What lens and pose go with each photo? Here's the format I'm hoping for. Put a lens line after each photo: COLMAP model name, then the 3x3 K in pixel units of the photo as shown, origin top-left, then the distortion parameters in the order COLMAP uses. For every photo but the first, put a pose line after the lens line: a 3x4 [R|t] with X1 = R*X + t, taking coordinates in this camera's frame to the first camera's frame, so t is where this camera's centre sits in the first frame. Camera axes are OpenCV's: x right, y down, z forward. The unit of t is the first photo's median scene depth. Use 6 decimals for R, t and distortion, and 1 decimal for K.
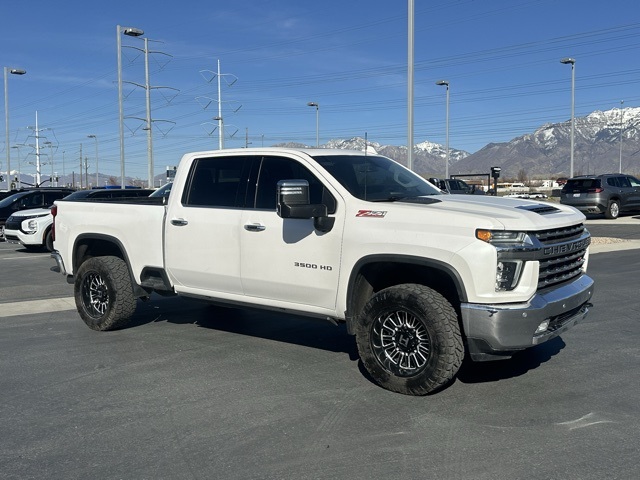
lens RADIAL K [[646.2, 0, 320.0], [0, 646.2, 240.0], [0, 0, 1]] dist [0.180949, -0.364576]
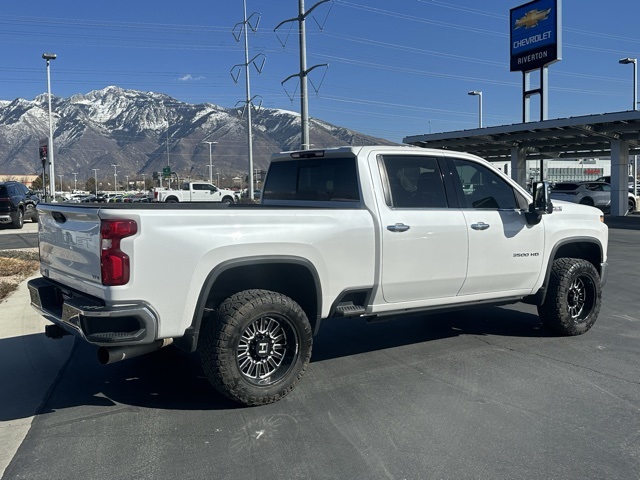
lens RADIAL K [[646.2, 0, 320.0], [0, 646.2, 240.0], [0, 0, 1]] dist [0.180949, -0.364576]
pose [[0.281919, -0.059462, 0.957594, -1.291017], [0.078607, 0.996154, 0.038714, -0.063590], [-0.956213, 0.064359, 0.285509, 1.038192]]
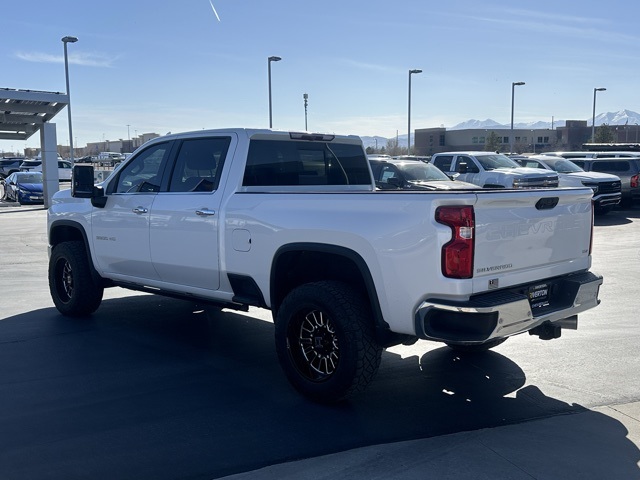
lens RADIAL K [[648.0, 0, 321.0], [0, 648.0, 248.4], [0, 0, 1]] dist [0.175287, -0.358812]
pose [[-0.990030, 0.000028, 0.140859, -0.362812], [0.027147, 0.981292, 0.190604, -0.194736], [-0.138219, 0.192527, -0.971509, 2.468341]]
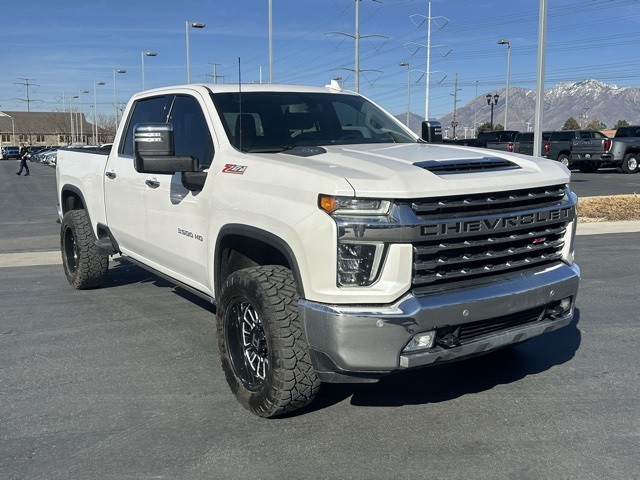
lens RADIAL K [[646.2, 0, 320.0], [0, 646.2, 240.0], [0, 0, 1]] dist [0.180949, -0.364576]
pose [[0.947898, 0.046778, -0.315120, 0.397023], [-0.022775, 0.996580, 0.079429, -0.019820], [0.317758, -0.068114, 0.945722, 0.307870]]
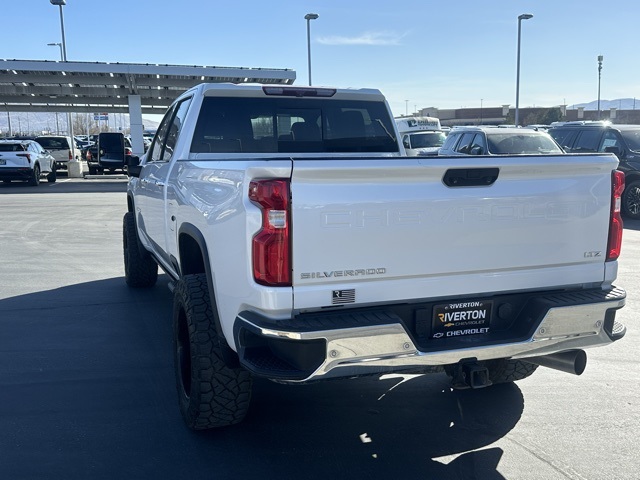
lens RADIAL K [[648.0, 0, 321.0], [0, 648.0, 248.4], [0, 0, 1]] dist [0.175287, -0.358812]
pose [[-0.847595, -0.059630, 0.527282, -0.696796], [0.062328, 0.975600, 0.210521, -0.148722], [-0.526970, 0.211301, -0.823198, 2.132461]]
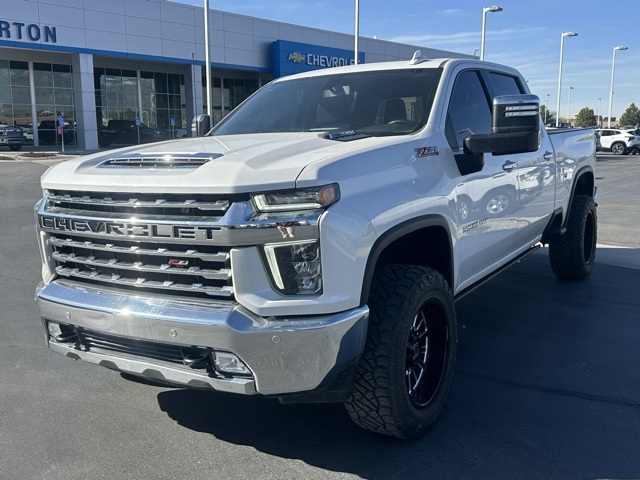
lens RADIAL K [[646.2, 0, 320.0], [0, 646.2, 240.0], [0, 0, 1]] dist [0.180949, -0.364576]
pose [[0.094020, 0.168516, -0.981205, 0.929337], [-0.058064, 0.984821, 0.163573, -0.081789], [0.993876, 0.041593, 0.102377, 1.097708]]
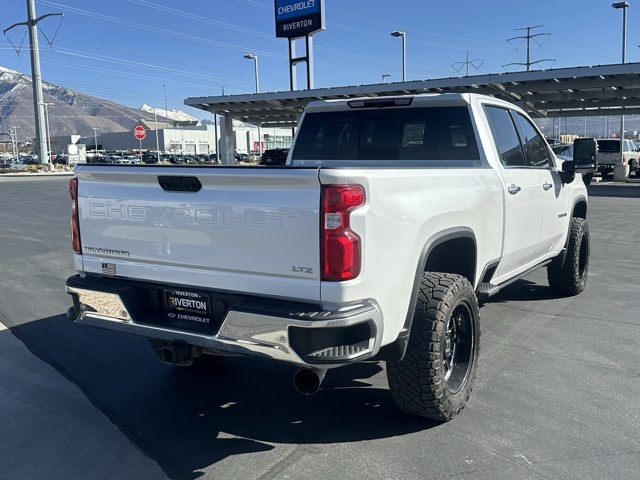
lens RADIAL K [[646.2, 0, 320.0], [0, 646.2, 240.0], [0, 0, 1]] dist [0.180949, -0.364576]
pose [[-0.111983, -0.112880, 0.987278, -1.132775], [0.088906, 0.988405, 0.123093, -0.099143], [-0.989725, 0.101559, -0.100649, 1.574978]]
